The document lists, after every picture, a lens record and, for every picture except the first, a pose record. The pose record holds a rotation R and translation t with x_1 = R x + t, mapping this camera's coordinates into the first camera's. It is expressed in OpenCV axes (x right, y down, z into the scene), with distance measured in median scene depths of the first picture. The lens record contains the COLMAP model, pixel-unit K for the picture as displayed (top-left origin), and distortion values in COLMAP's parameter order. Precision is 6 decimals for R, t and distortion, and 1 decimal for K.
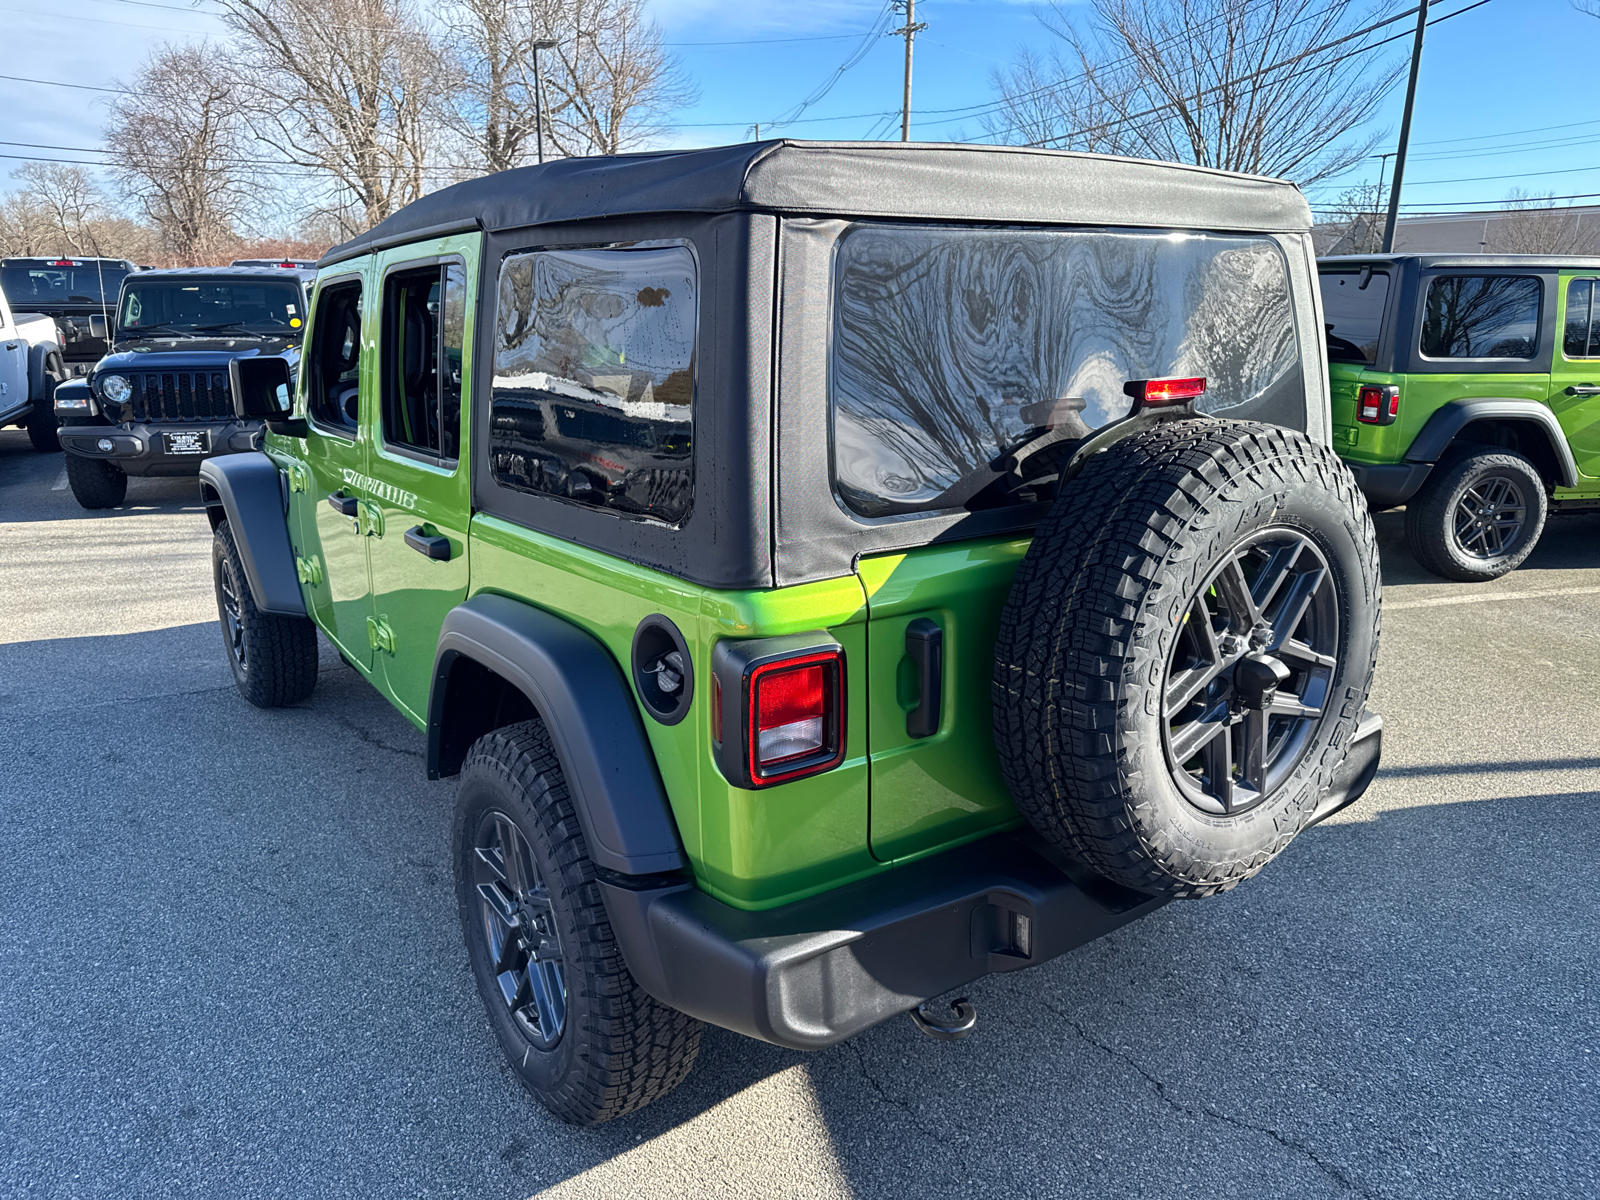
lens RADIAL K [[1120.0, 0, 805.0], [0, 1120.0, 599.7], [0, 0, 1]] dist [0.008387, -0.003262]
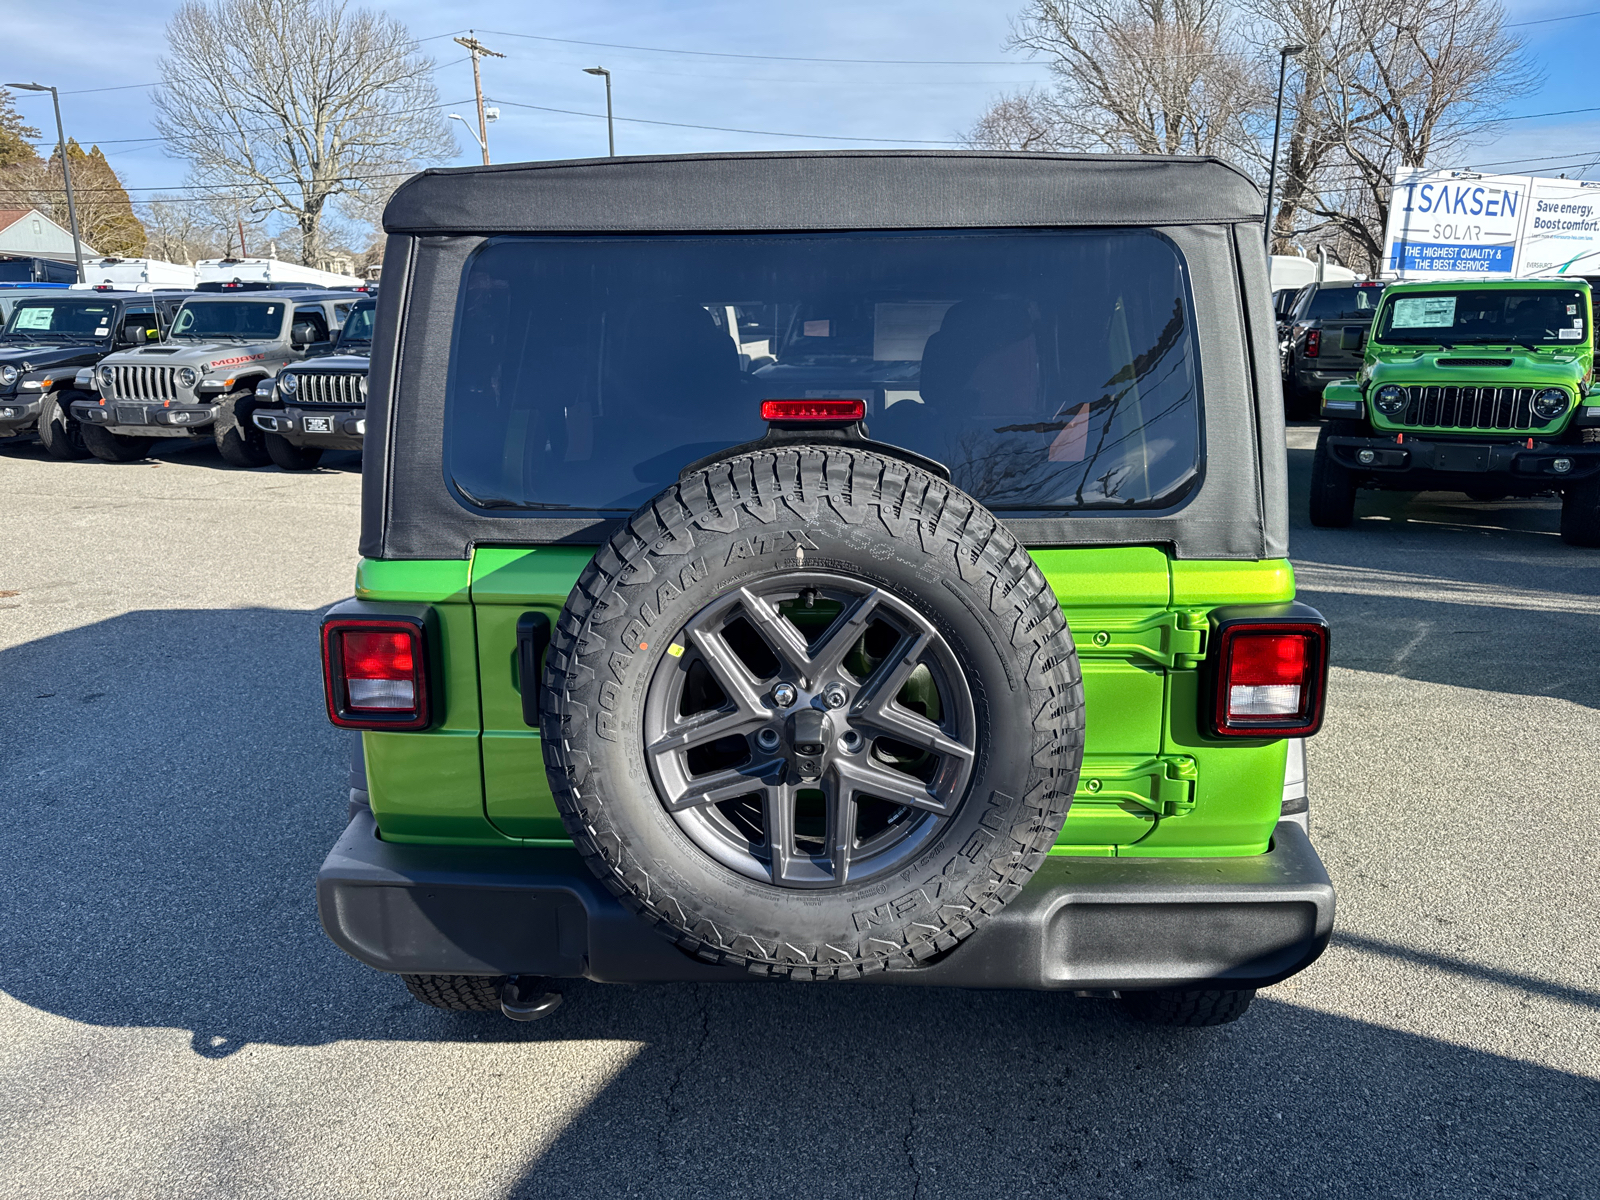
lens RADIAL K [[1120.0, 0, 805.0], [0, 1120.0, 599.7], [0, 0, 1]] dist [0.008387, -0.003262]
pose [[0.800193, 0.145974, -0.581707, 0.883211], [-0.155664, 0.987238, 0.033607, -0.066506], [0.579189, 0.063659, 0.812704, 0.282734]]
